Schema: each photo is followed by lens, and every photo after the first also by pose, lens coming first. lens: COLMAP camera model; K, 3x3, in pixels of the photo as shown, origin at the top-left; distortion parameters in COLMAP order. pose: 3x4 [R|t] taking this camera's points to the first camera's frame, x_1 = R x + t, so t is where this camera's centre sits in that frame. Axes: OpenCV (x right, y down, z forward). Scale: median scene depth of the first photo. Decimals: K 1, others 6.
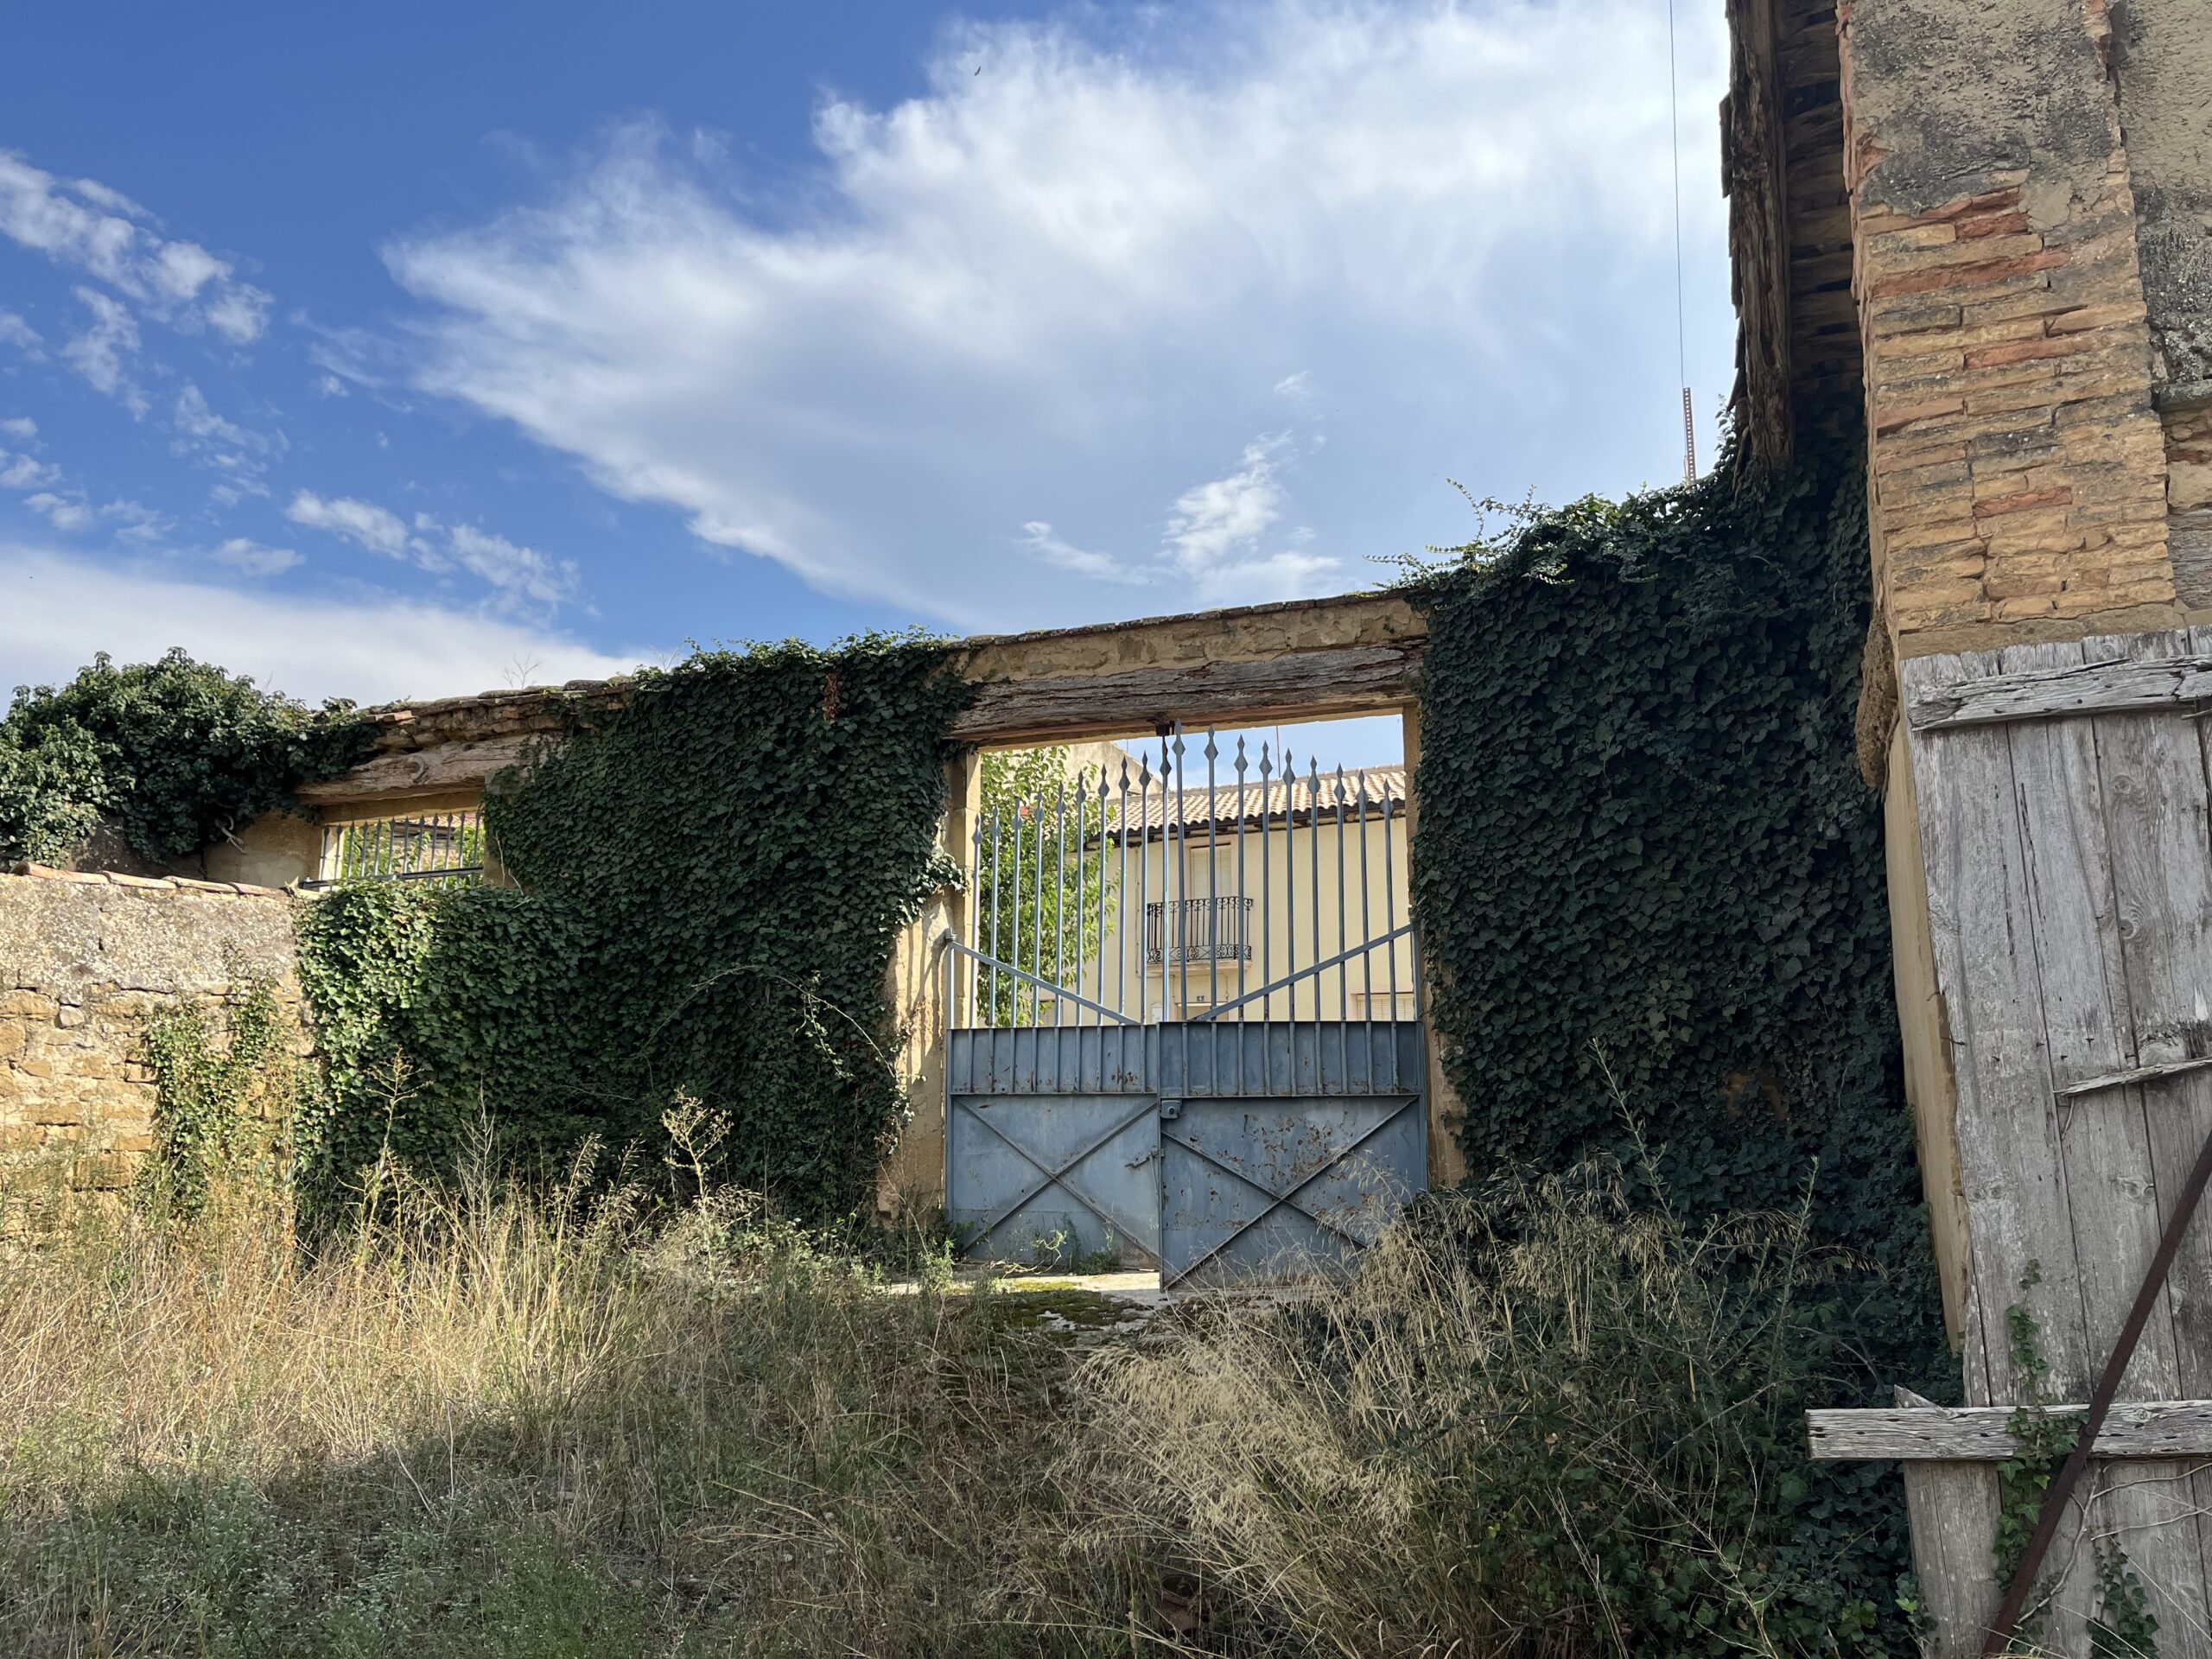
lens RADIAL K [[1682.0, 0, 1106.9], [0, 1682.0, 823.2], [0, 0, 1]] dist [0.072411, -0.095423]
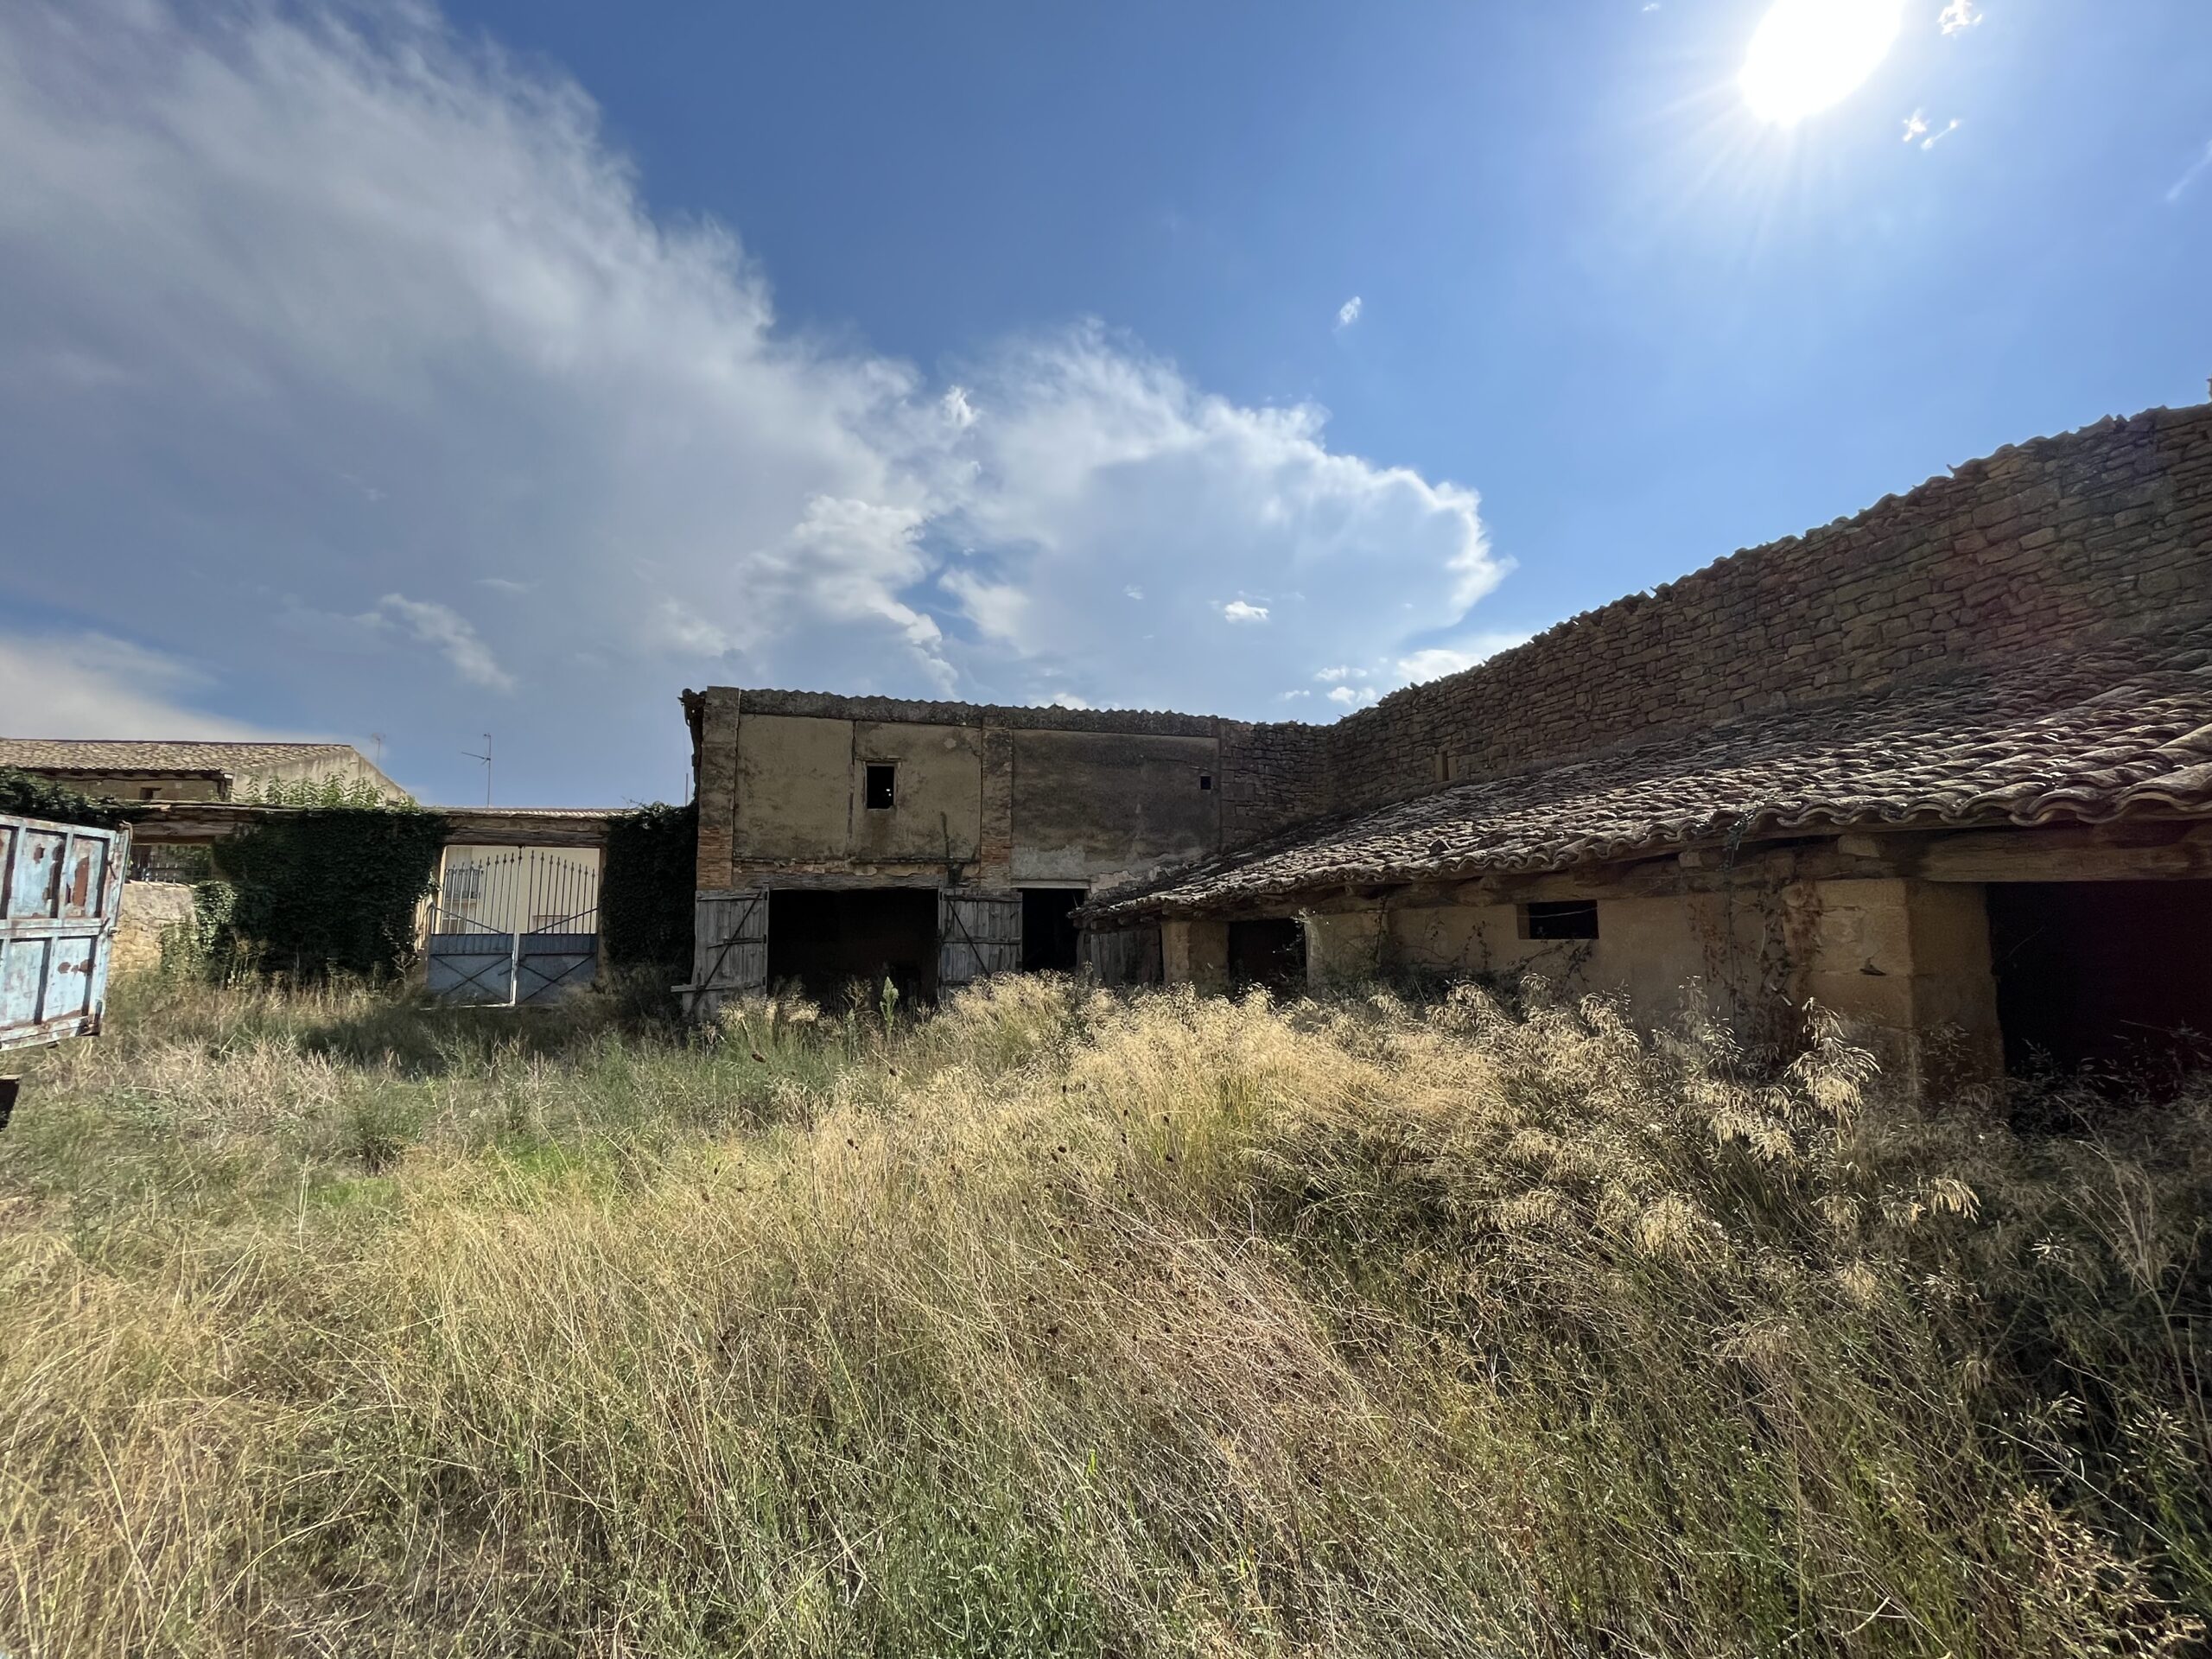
lens RADIAL K [[972.8, 0, 1111.2], [0, 972.8, 828.2], [0, 0, 1]] dist [-0.001345, 0.000444]
pose [[0.745423, 0.083854, 0.661296, -0.420120], [-0.095493, 0.995257, -0.018559, -0.188535], [-0.659716, -0.049315, 0.749895, -1.392294]]
